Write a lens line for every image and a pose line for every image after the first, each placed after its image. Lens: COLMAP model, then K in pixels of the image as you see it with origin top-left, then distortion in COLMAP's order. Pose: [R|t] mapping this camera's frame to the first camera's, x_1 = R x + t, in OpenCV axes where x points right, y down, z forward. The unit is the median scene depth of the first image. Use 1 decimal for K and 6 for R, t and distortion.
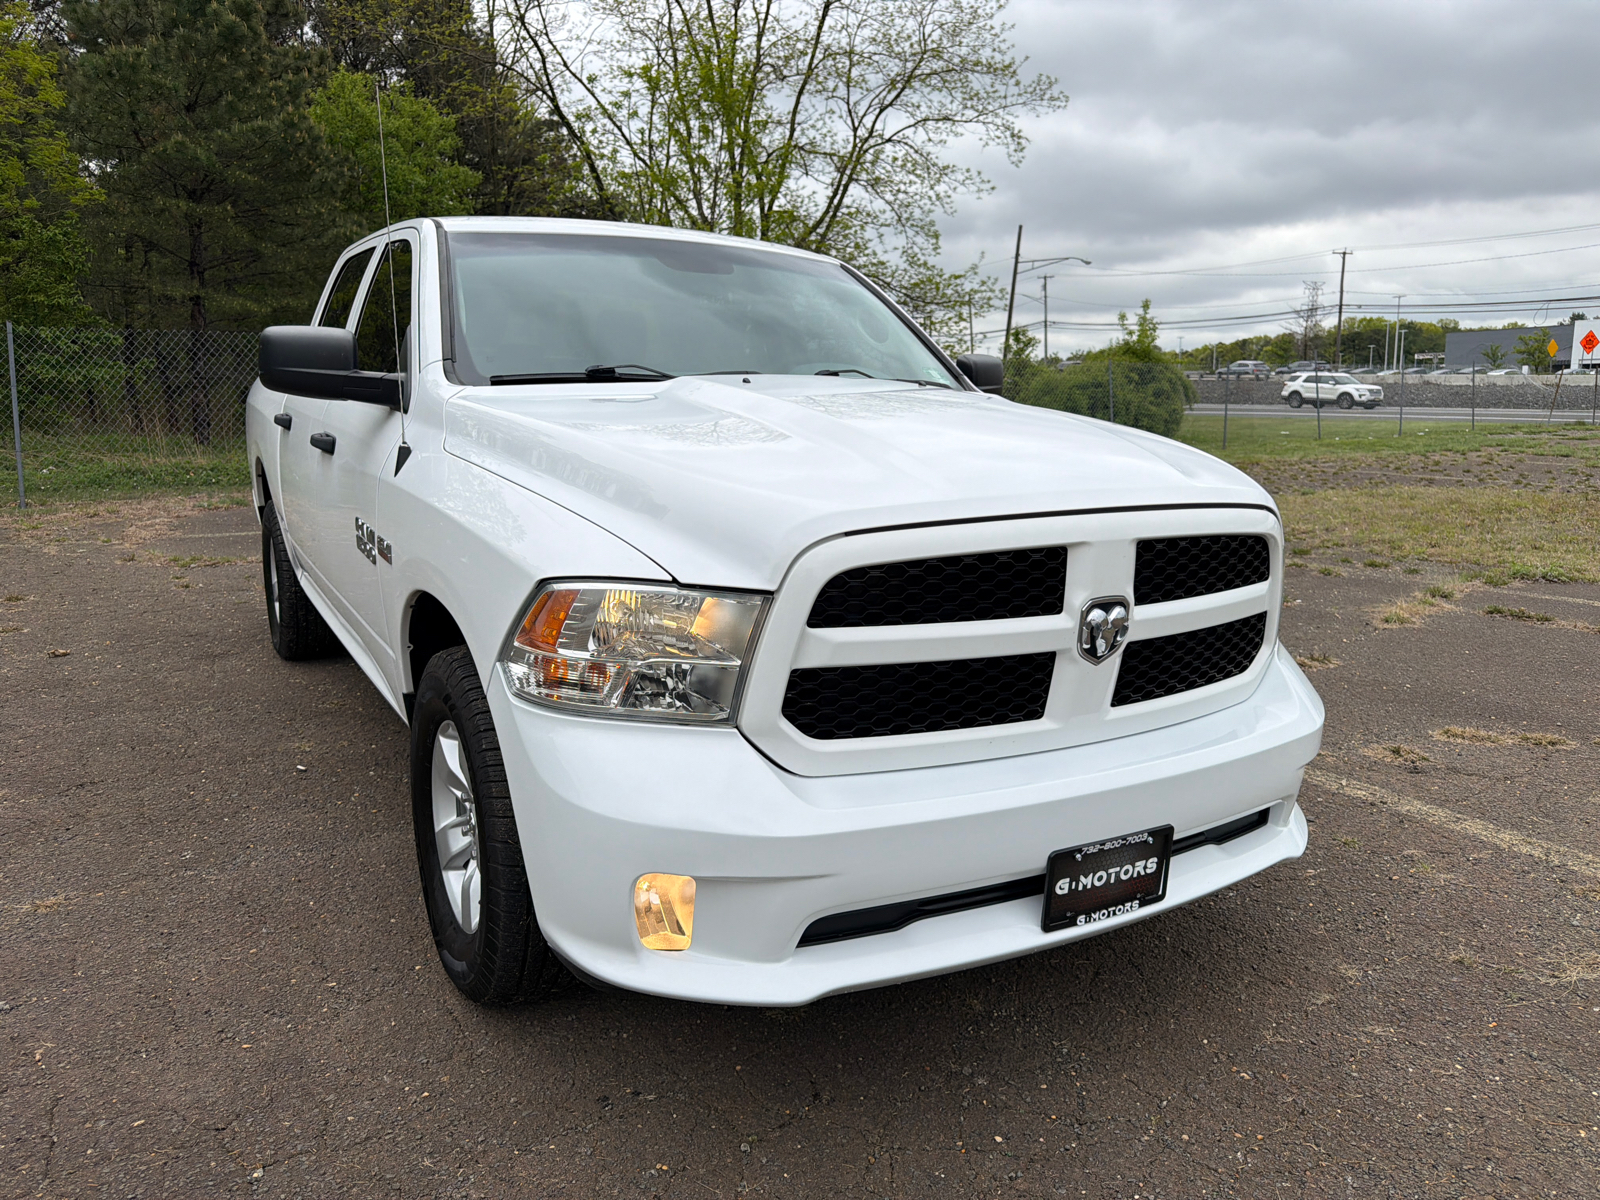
lens RADIAL K [[1152.1, 0, 789.2], [0, 1152.1, 608.5], [0, 0, 1]] dist [0.013731, -0.012240]
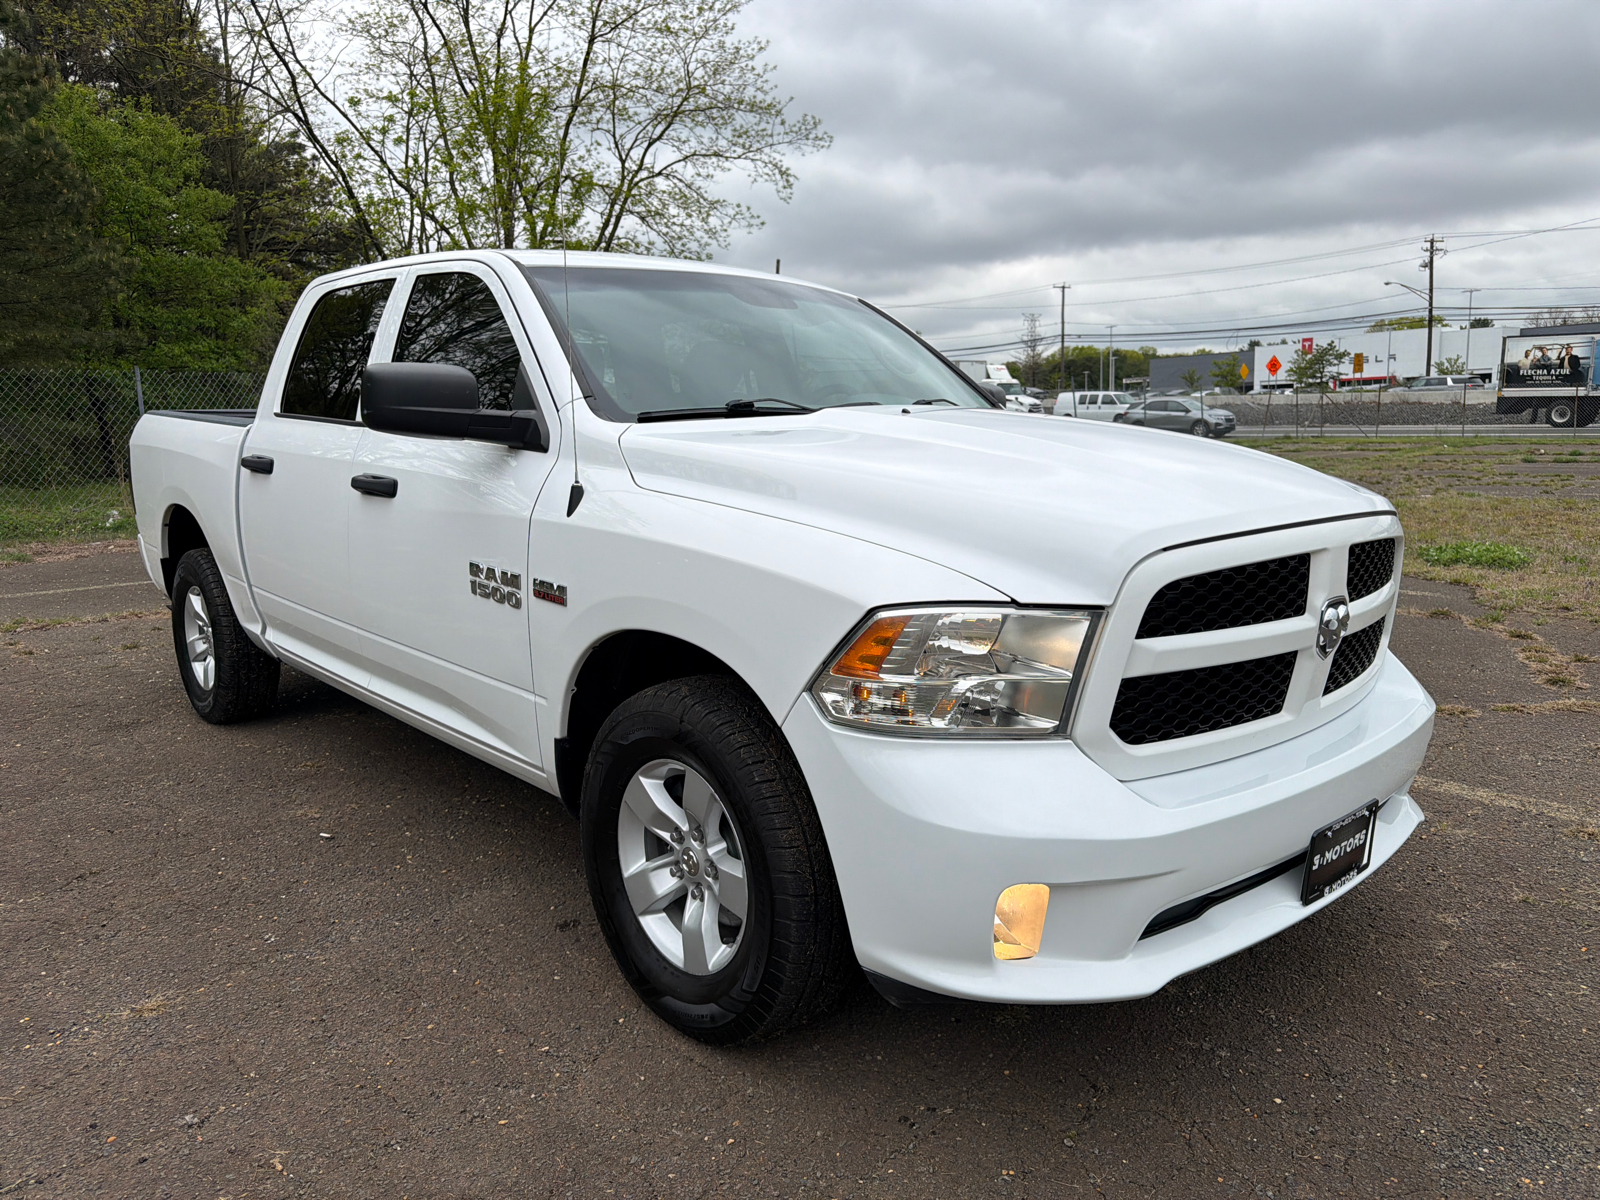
lens RADIAL K [[1152.1, 0, 789.2], [0, 1152.1, 608.5], [0, 0, 1]] dist [0.013731, -0.012240]
pose [[0.976467, -0.053239, 0.208993, -0.036724], [0.058415, 0.998118, -0.018666, -0.000747], [-0.207606, 0.030435, 0.977739, 0.001455]]
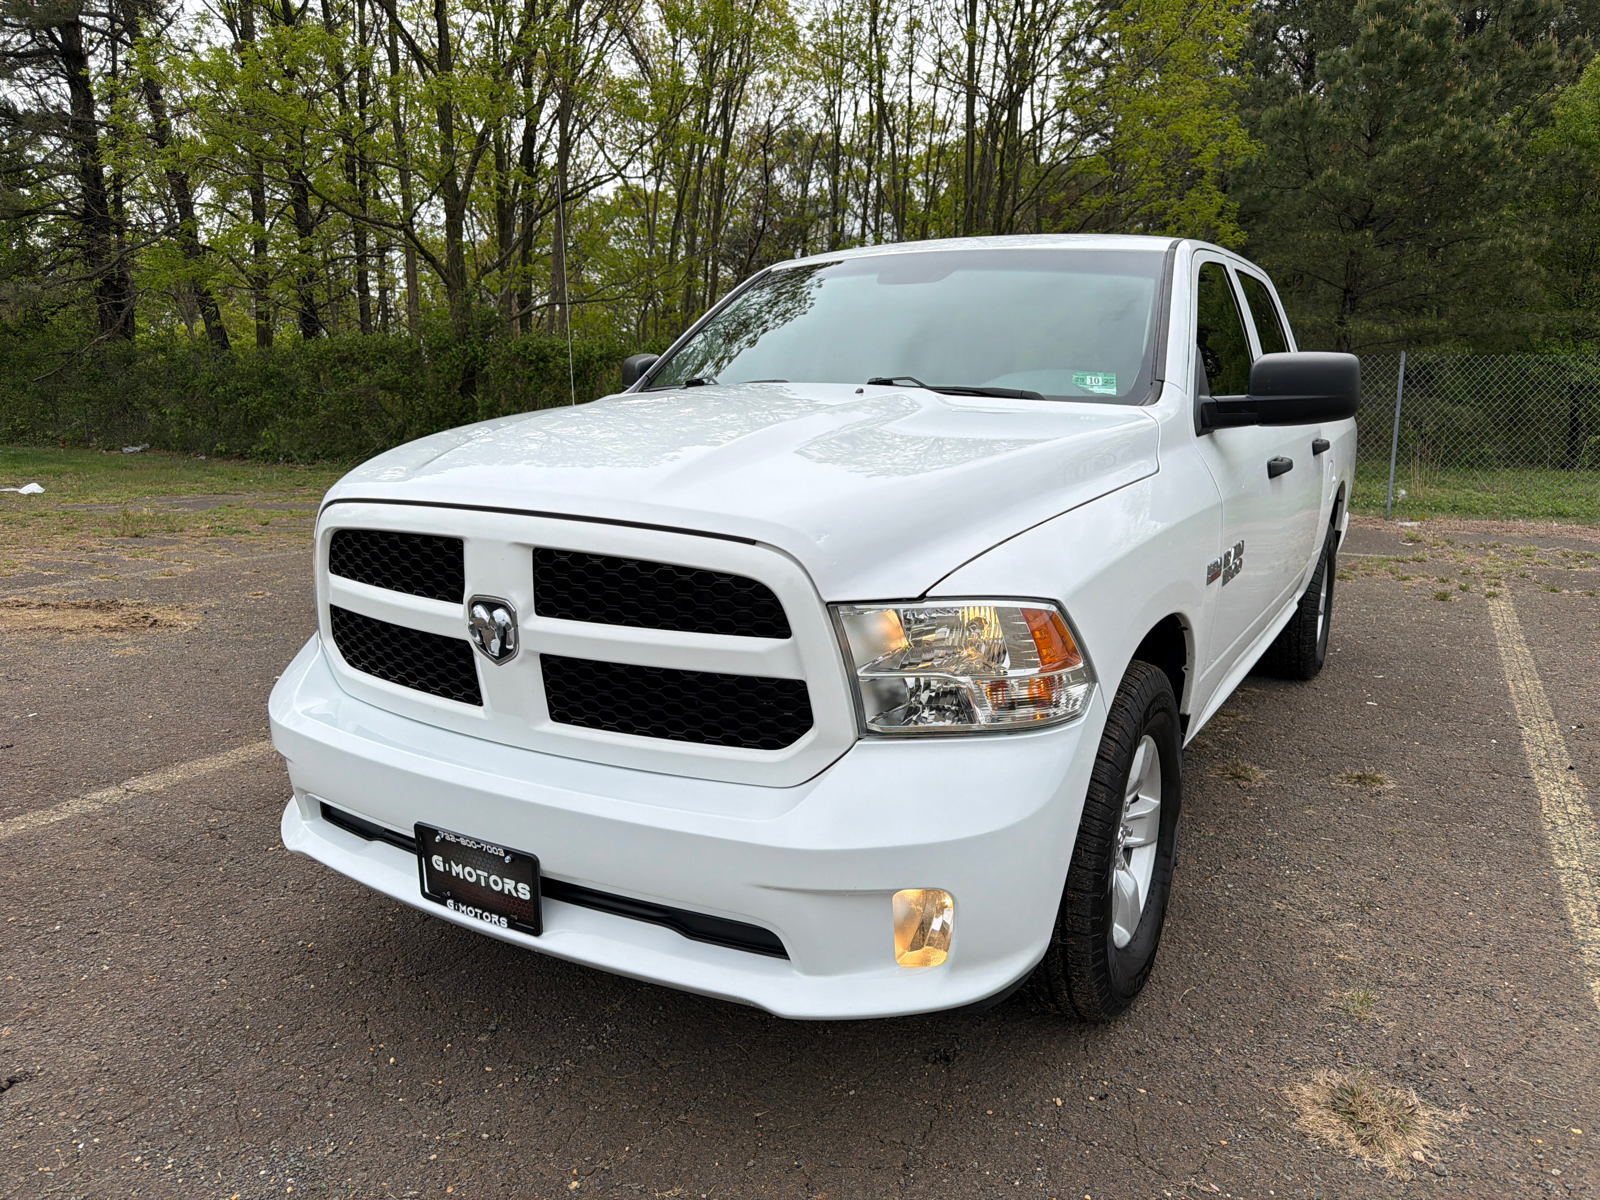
lens RADIAL K [[1152.1, 0, 789.2], [0, 1152.1, 608.5], [0, 0, 1]] dist [0.013731, -0.012240]
pose [[0.487604, 0.152851, -0.859581, 0.097945], [-0.173828, 0.981840, 0.075986, -0.009368], [0.855585, 0.112368, 0.505319, 0.055884]]
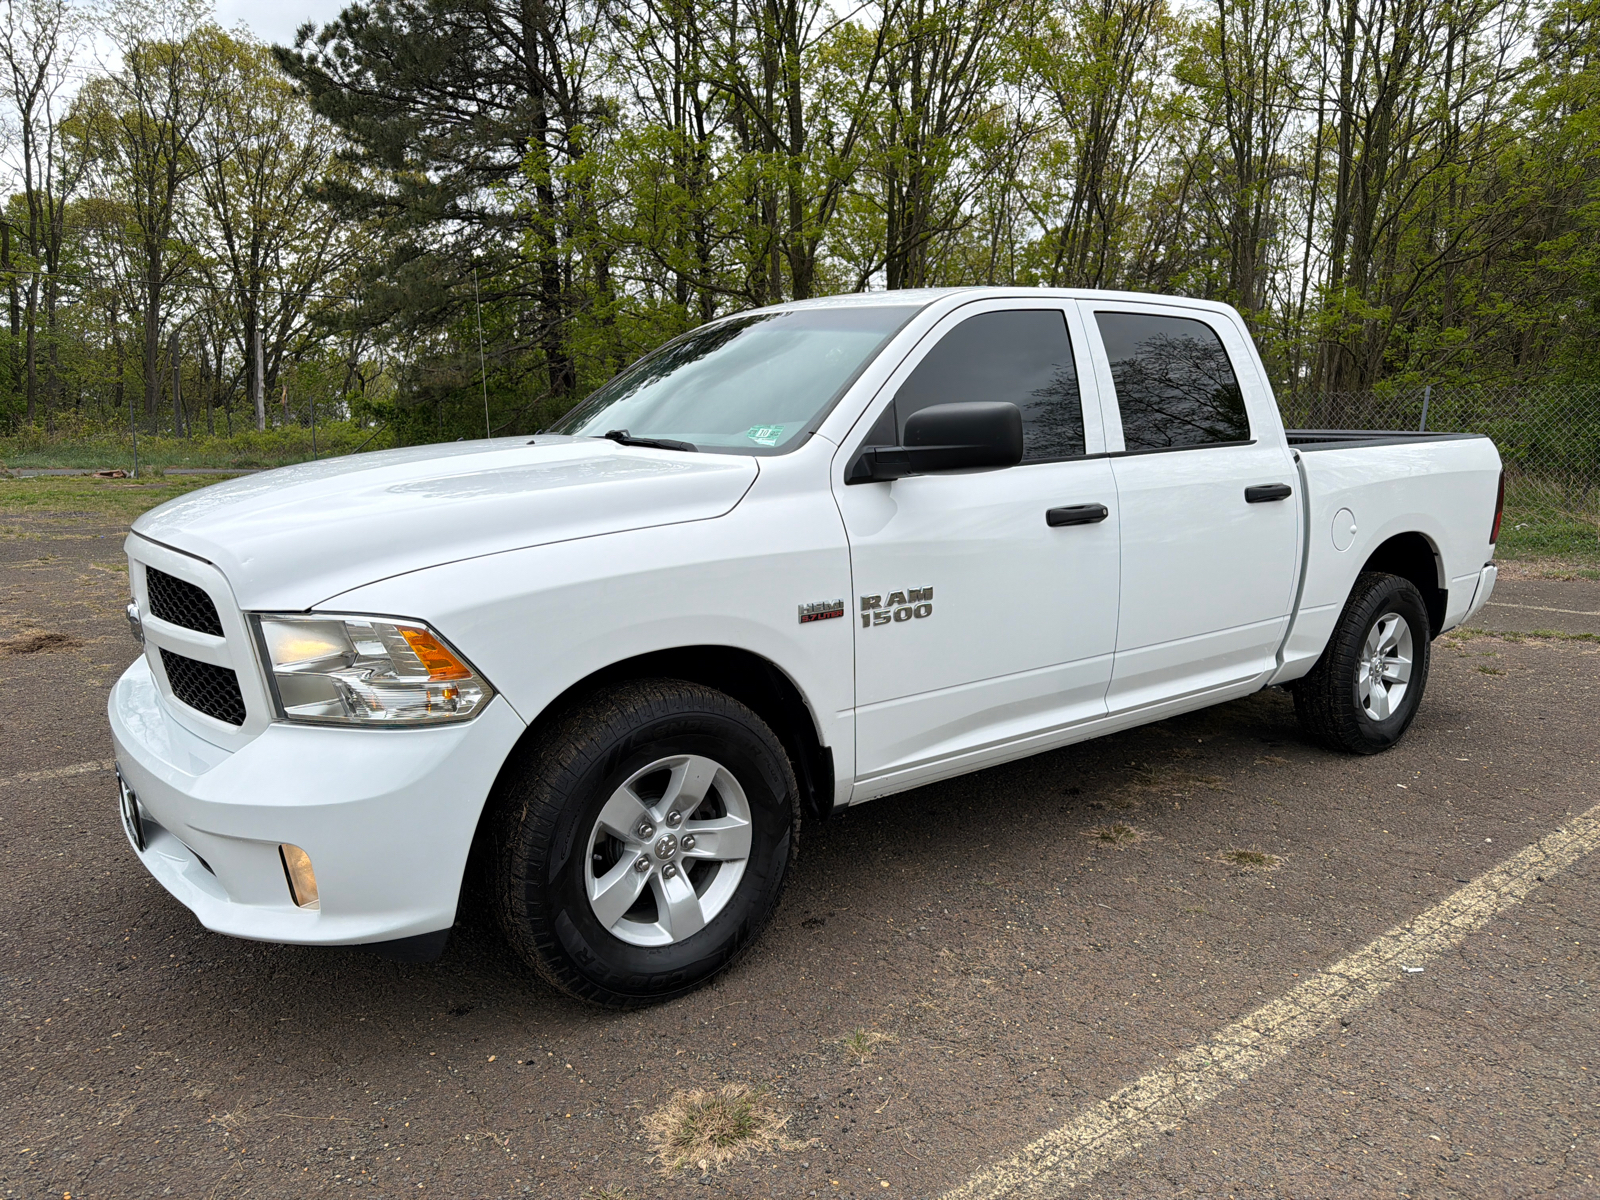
lens RADIAL K [[1145.9, 0, 800.0], [0, 1145.9, 600.0], [0, 0, 1]] dist [0.050561, -0.057884]
pose [[0.112667, 0.132101, -0.984812, 0.133683], [-0.188723, 0.975927, 0.109318, -0.024019], [0.975546, 0.173540, 0.134885, 0.123987]]
